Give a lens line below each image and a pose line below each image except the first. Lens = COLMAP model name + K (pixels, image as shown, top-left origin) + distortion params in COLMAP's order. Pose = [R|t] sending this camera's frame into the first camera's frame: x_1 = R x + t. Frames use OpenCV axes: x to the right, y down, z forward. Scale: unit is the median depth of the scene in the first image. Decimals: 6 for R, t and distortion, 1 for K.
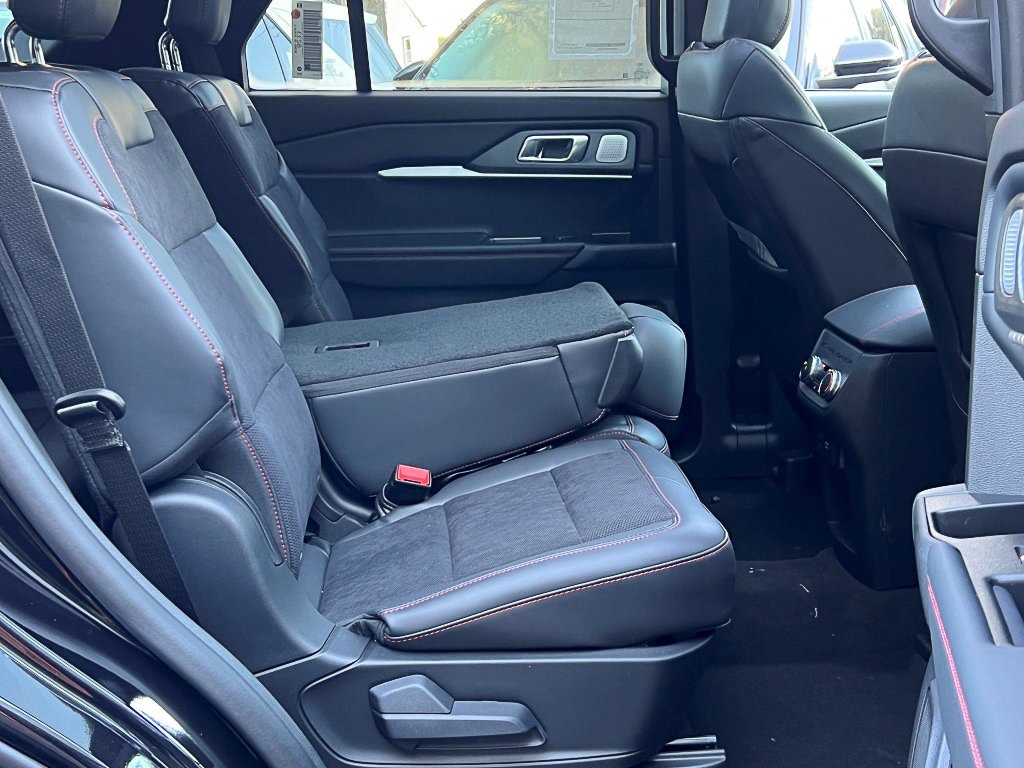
lens RADIAL K [[1336.3, 0, 512.0], [0, 1336.3, 384.0], [0, 0, 1]] dist [-0.004602, -0.017219]
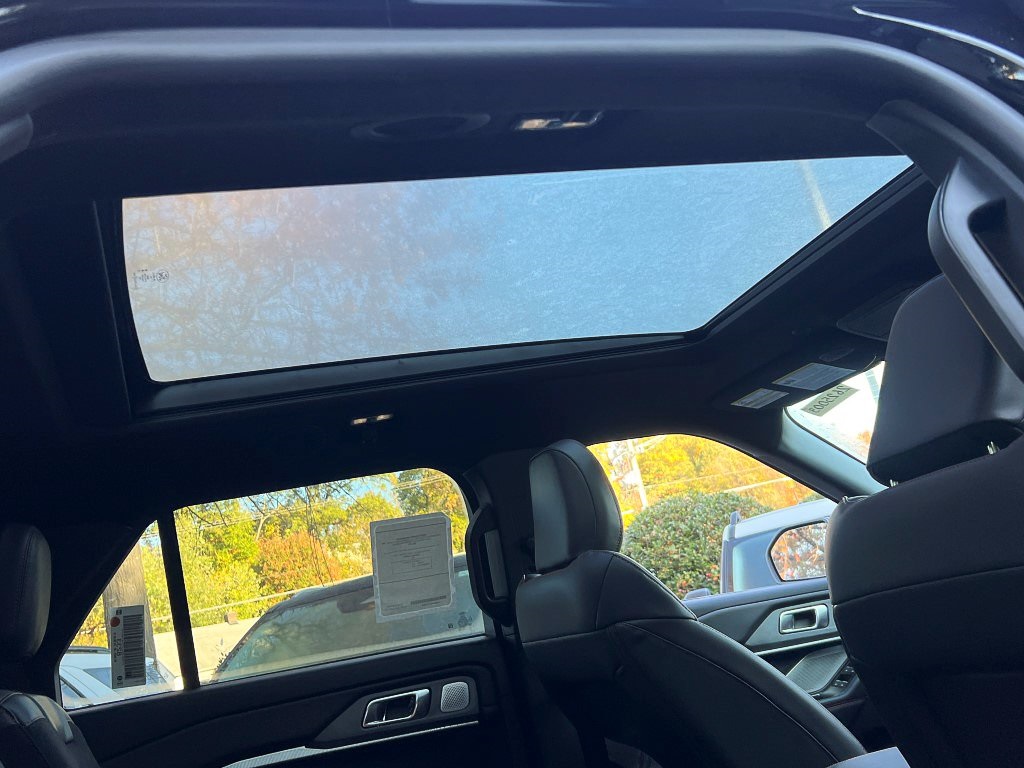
lens RADIAL K [[972.6, 0, 512.0], [0, 972.6, 384.0], [0, 0, 1]] dist [0.012938, 0.006652]
pose [[0.953788, -0.097770, 0.284130, -0.070657], [0.225352, 0.858222, -0.461163, -0.028579], [-0.198759, 0.503881, 0.840595, 0.247683]]
